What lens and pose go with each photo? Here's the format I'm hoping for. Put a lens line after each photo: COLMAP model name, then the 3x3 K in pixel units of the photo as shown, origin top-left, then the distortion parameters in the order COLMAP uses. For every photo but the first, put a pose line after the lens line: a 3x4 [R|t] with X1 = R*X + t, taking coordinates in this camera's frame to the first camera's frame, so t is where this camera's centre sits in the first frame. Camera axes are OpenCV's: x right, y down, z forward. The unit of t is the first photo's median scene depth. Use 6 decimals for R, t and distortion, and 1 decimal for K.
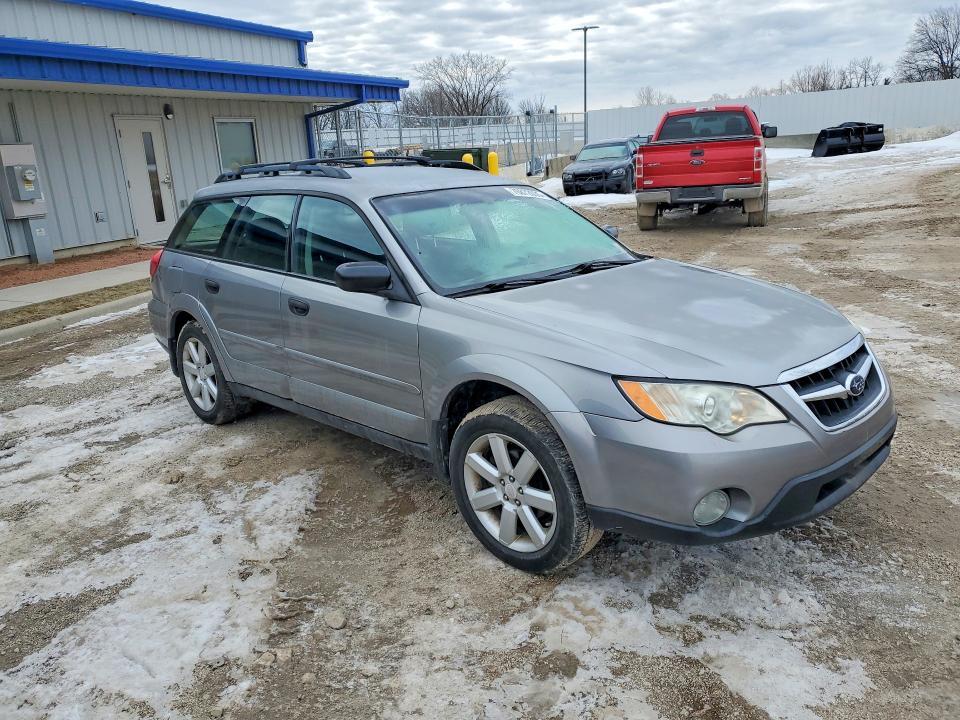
lens RADIAL K [[726.6, 0, 480.6], [0, 726.6, 362.4], [0, 0, 1]] dist [0.010719, 0.004510]
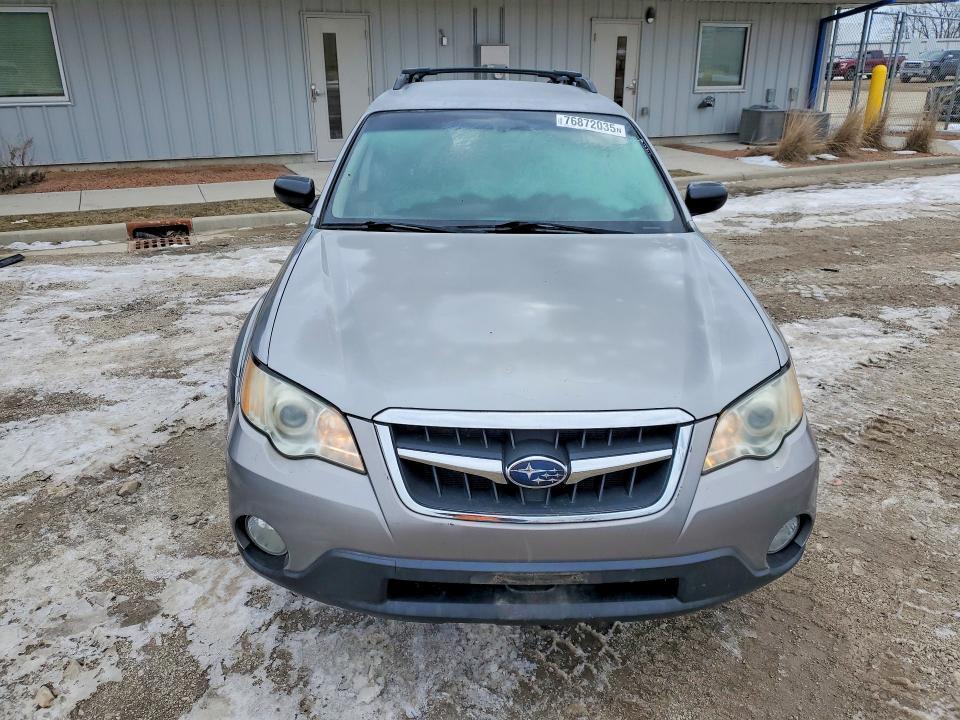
lens RADIAL K [[726.6, 0, 481.3], [0, 726.6, 358.5], [0, 0, 1]] dist [0.010719, 0.004510]
pose [[0.735574, 0.291948, -0.611308, 0.702558], [-0.223661, 0.956433, 0.187645, -0.144796], [0.639458, -0.001301, 0.768825, 0.405480]]
